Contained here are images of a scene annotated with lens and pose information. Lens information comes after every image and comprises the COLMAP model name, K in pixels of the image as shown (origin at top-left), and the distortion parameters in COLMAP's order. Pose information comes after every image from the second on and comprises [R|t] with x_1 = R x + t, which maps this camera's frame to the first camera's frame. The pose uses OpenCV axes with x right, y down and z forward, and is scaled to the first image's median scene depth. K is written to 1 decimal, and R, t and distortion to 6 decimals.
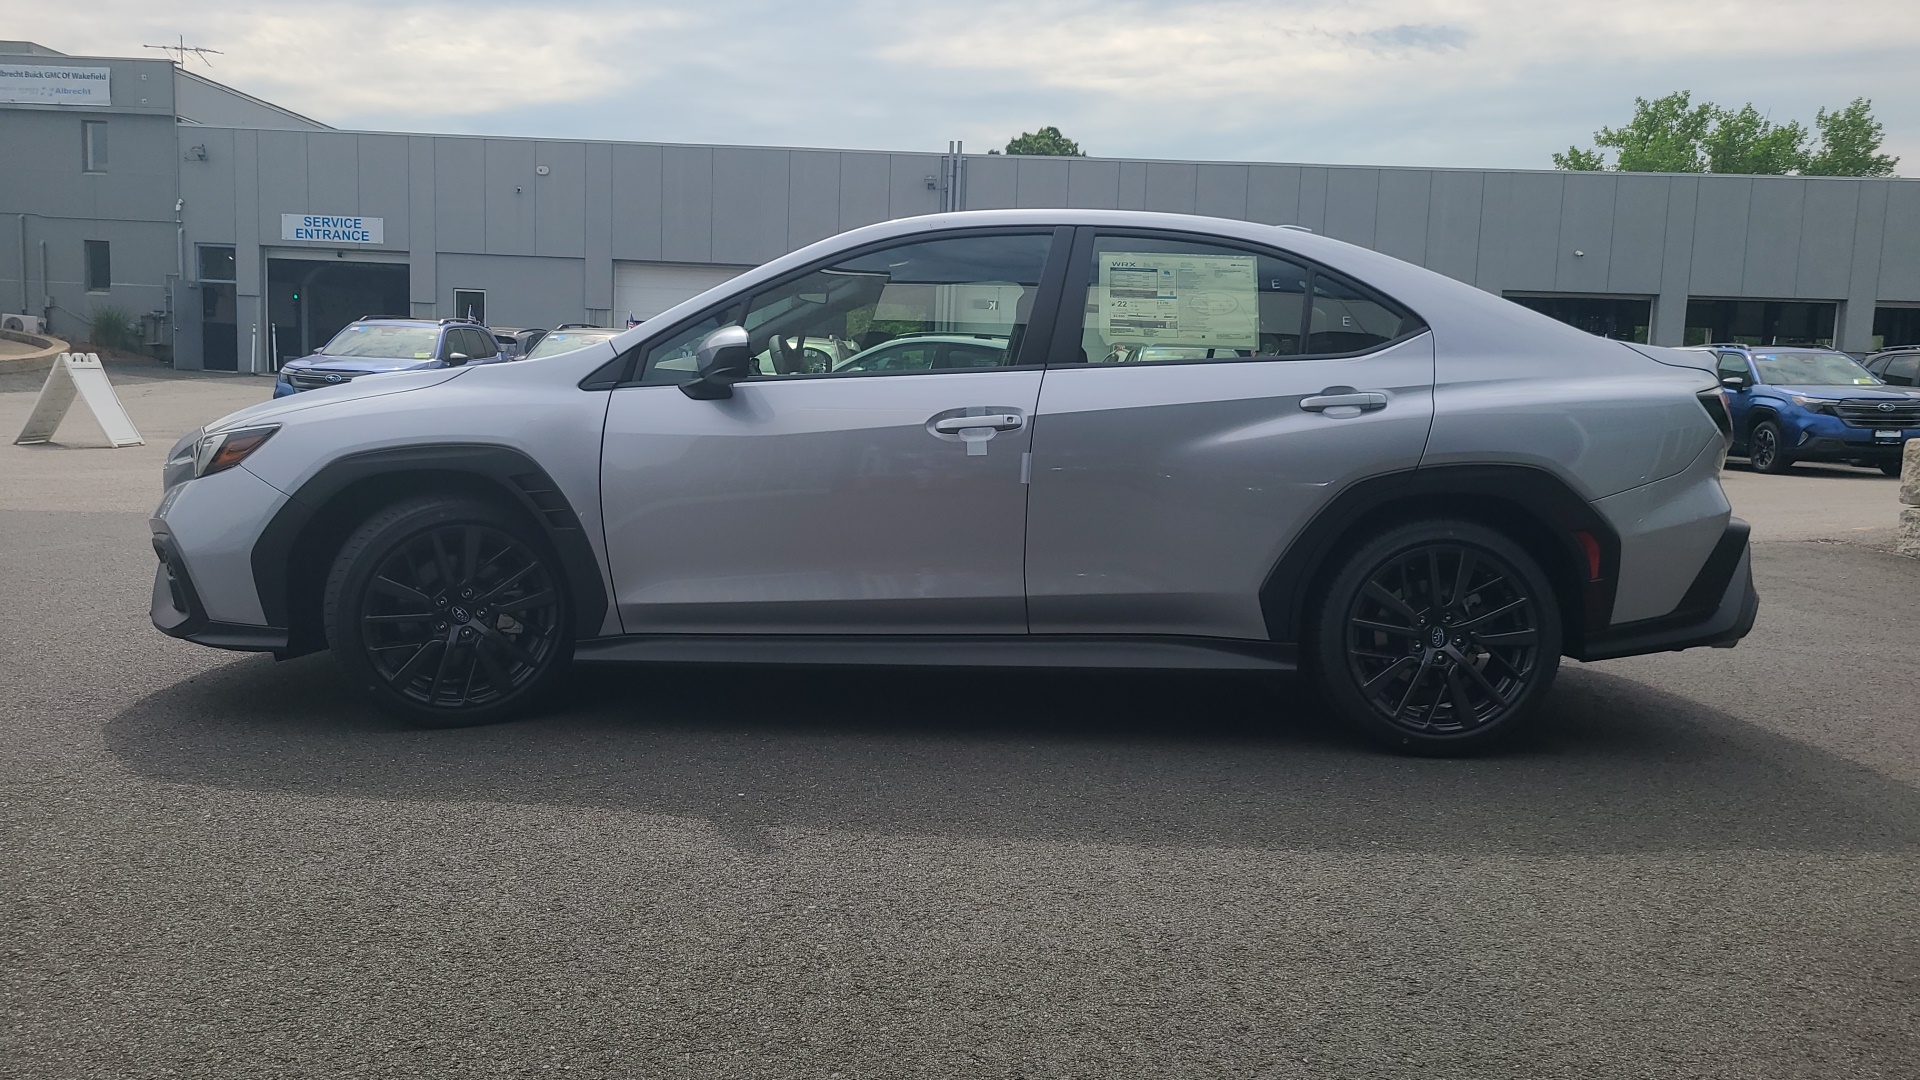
lens RADIAL K [[1439.6, 0, 965.0], [0, 1439.6, 538.0], [0, 0, 1]] dist [0.061394, -0.042473]
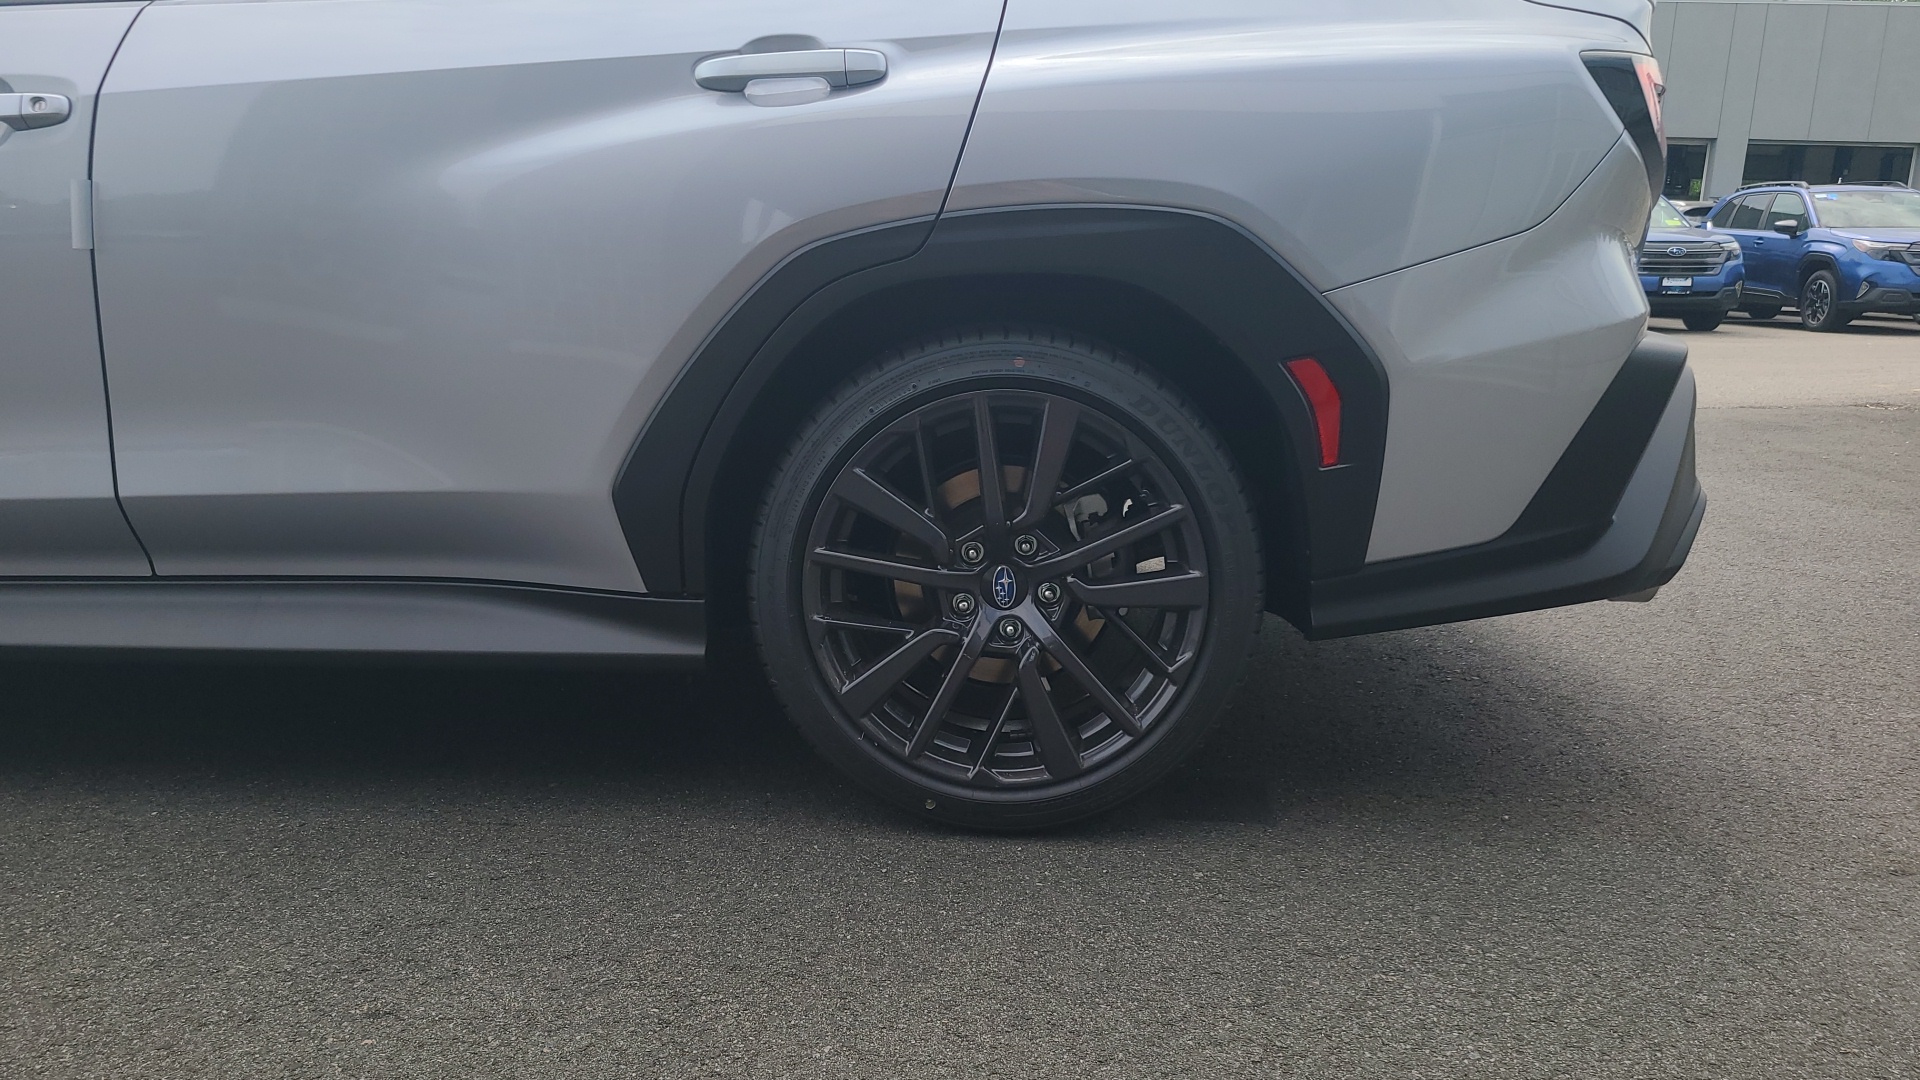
lens RADIAL K [[1439.6, 0, 955.2], [0, 1439.6, 554.8], [0, 0, 1]] dist [0.061394, -0.042473]
pose [[0.999507, 0.005755, -0.030872, 0.324846], [-0.002620, 0.994920, 0.100631, 0.010714], [0.031294, -0.100500, 0.994445, 0.533226]]
